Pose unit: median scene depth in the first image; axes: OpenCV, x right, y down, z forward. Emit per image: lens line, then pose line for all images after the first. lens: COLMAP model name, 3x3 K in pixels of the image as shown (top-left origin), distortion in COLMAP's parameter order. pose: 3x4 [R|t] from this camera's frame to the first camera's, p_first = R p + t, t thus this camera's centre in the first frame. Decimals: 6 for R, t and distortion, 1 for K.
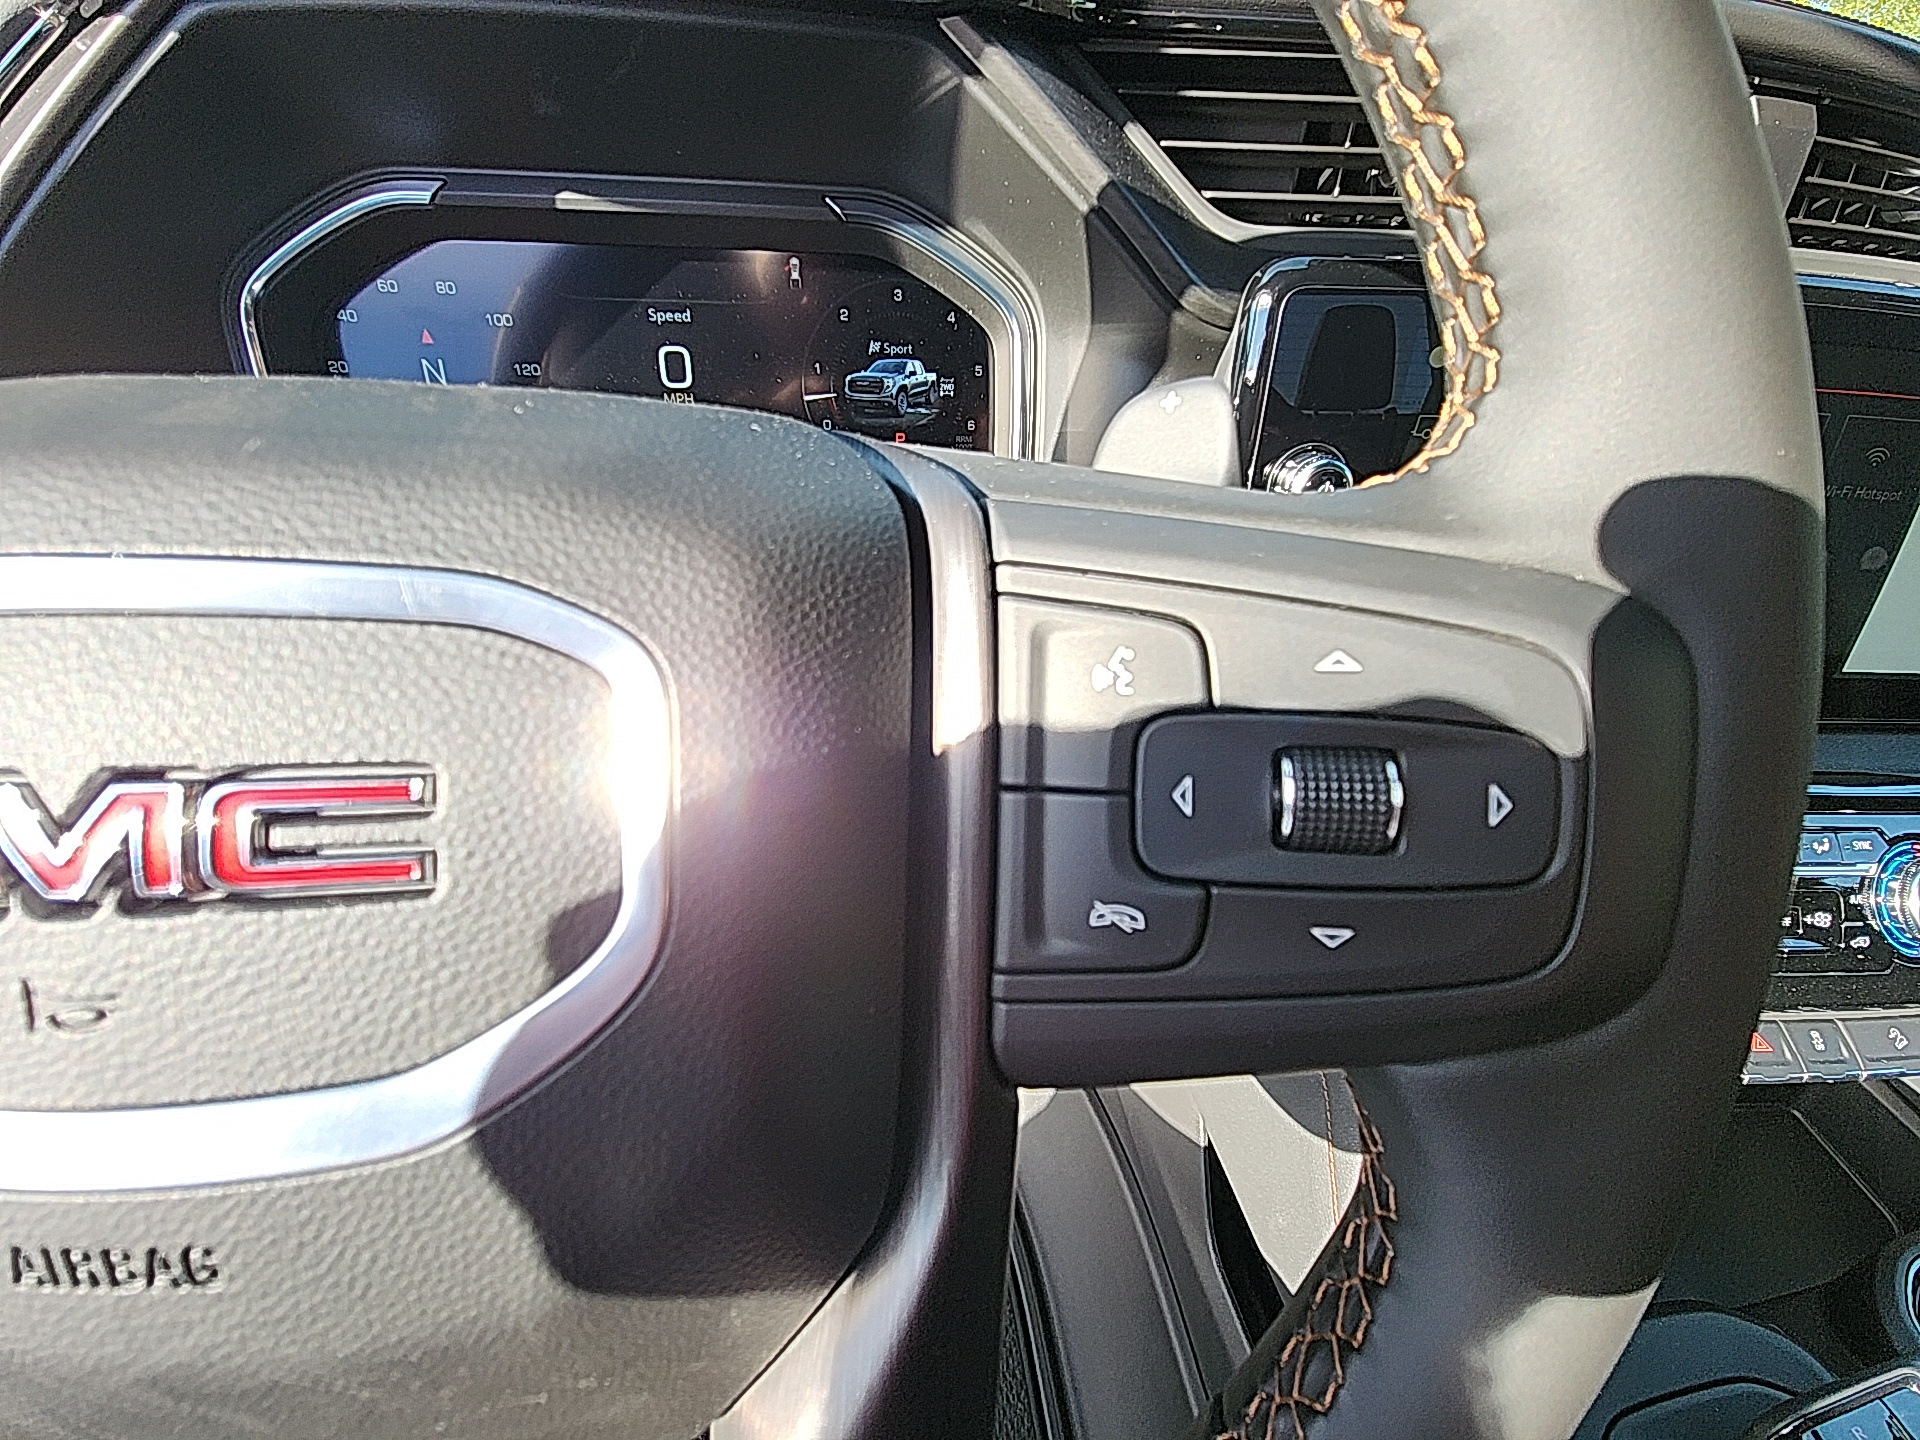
lens RADIAL K [[767.4, 0, 975.2], [0, 767.4, 720.5], [0, 0, 1]] dist [-0.000551, -0.003384]
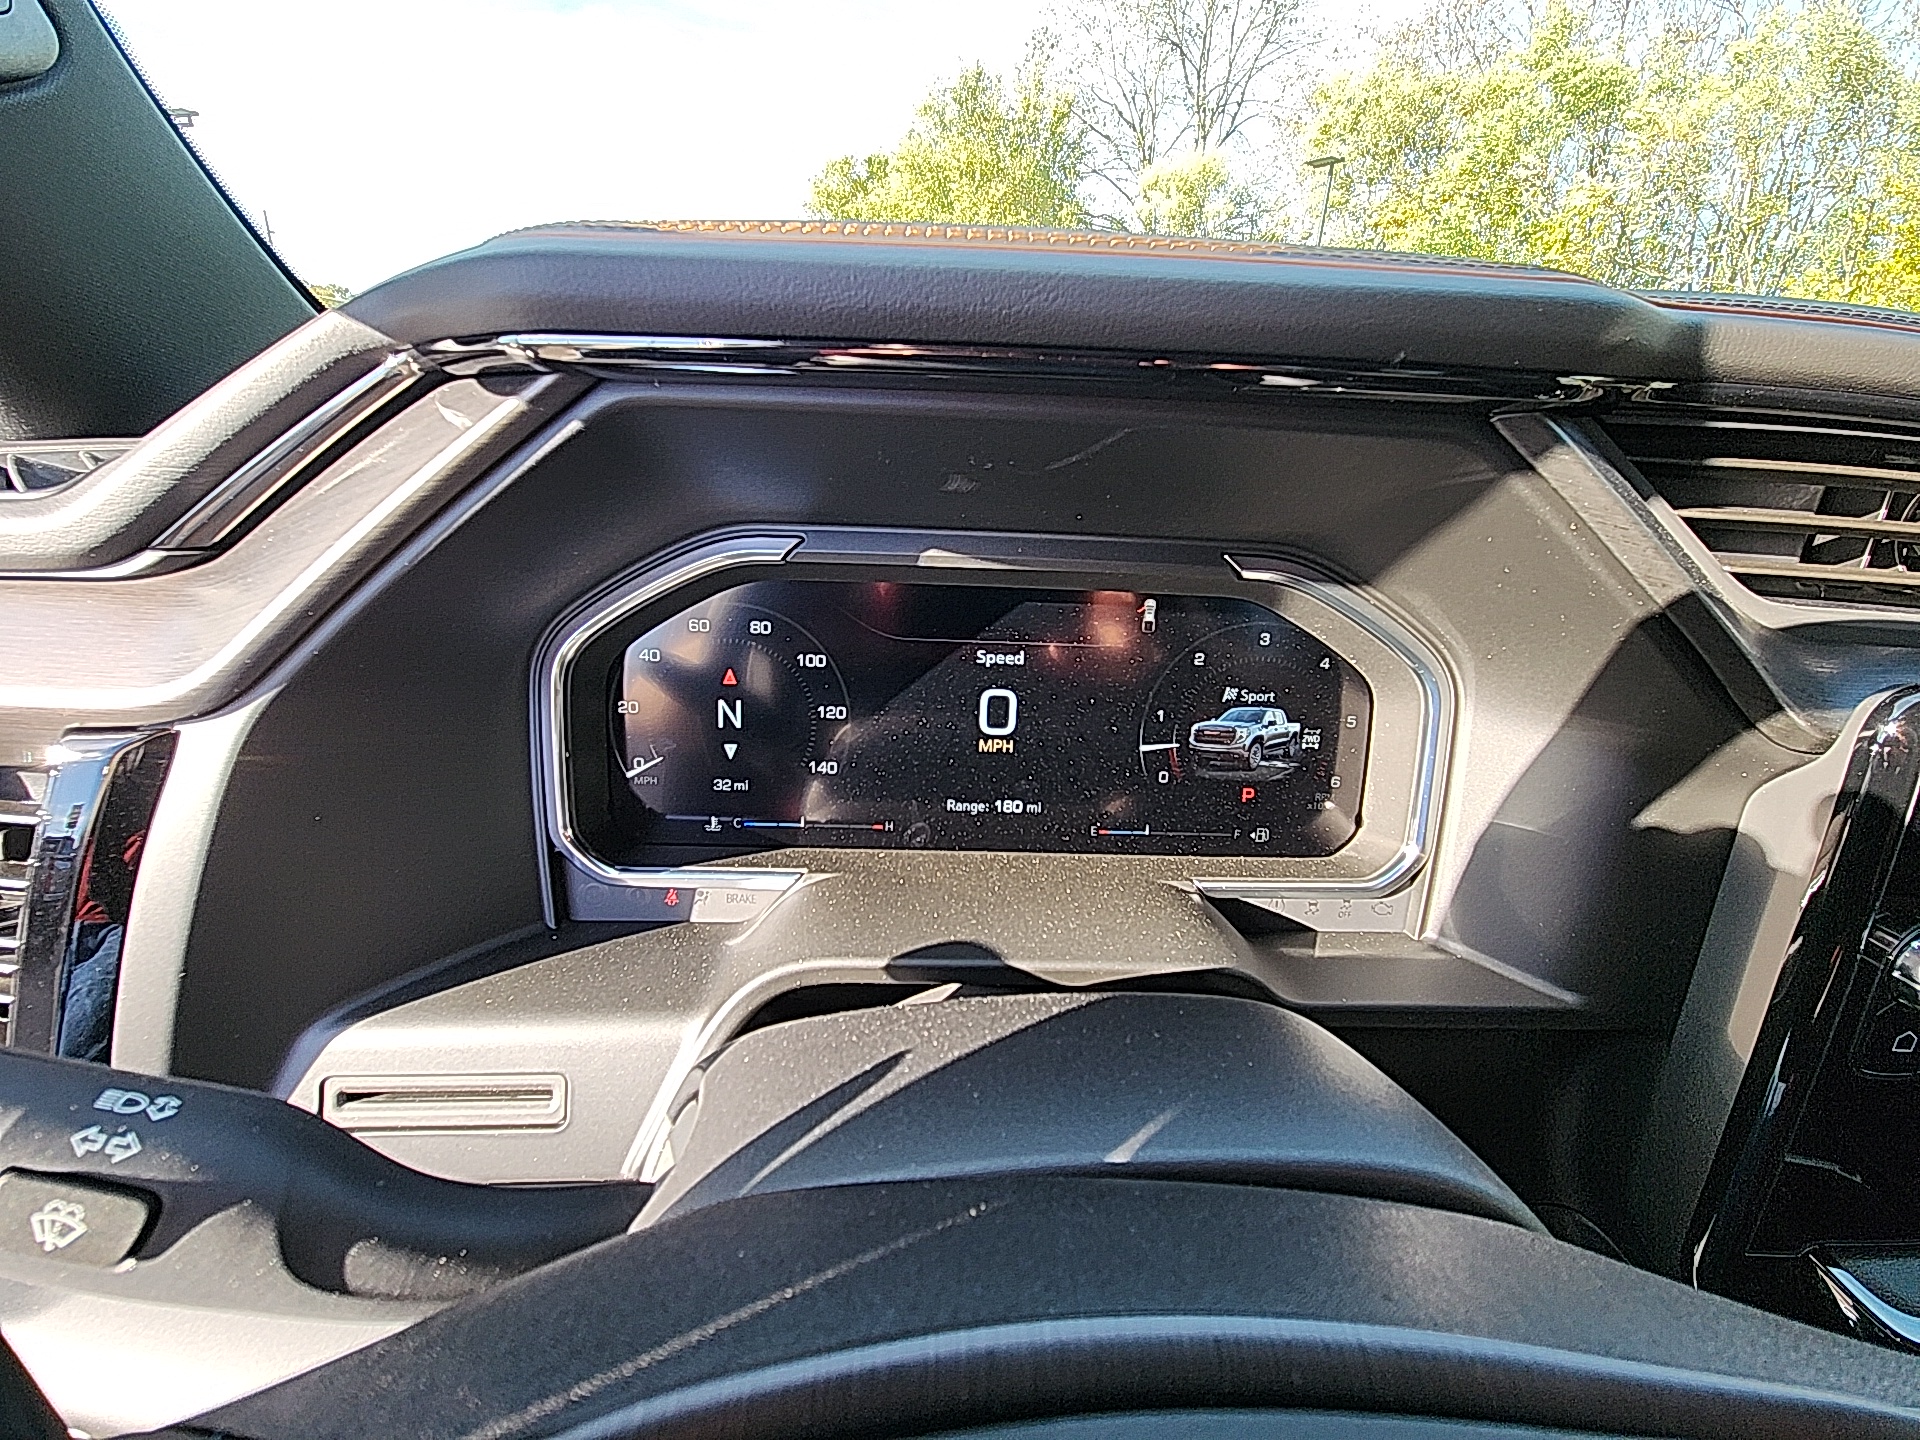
lens RADIAL K [[767.4, 0, 954.9], [0, 767.4, 726.8], [0, 0, 1]] dist [-0.000551, -0.003384]
pose [[0.996014, 0.043029, -0.078137, -0.367750], [-0.055015, 0.985842, -0.158392, -0.304862], [0.070215, 0.162059, 0.984280, 0.160223]]
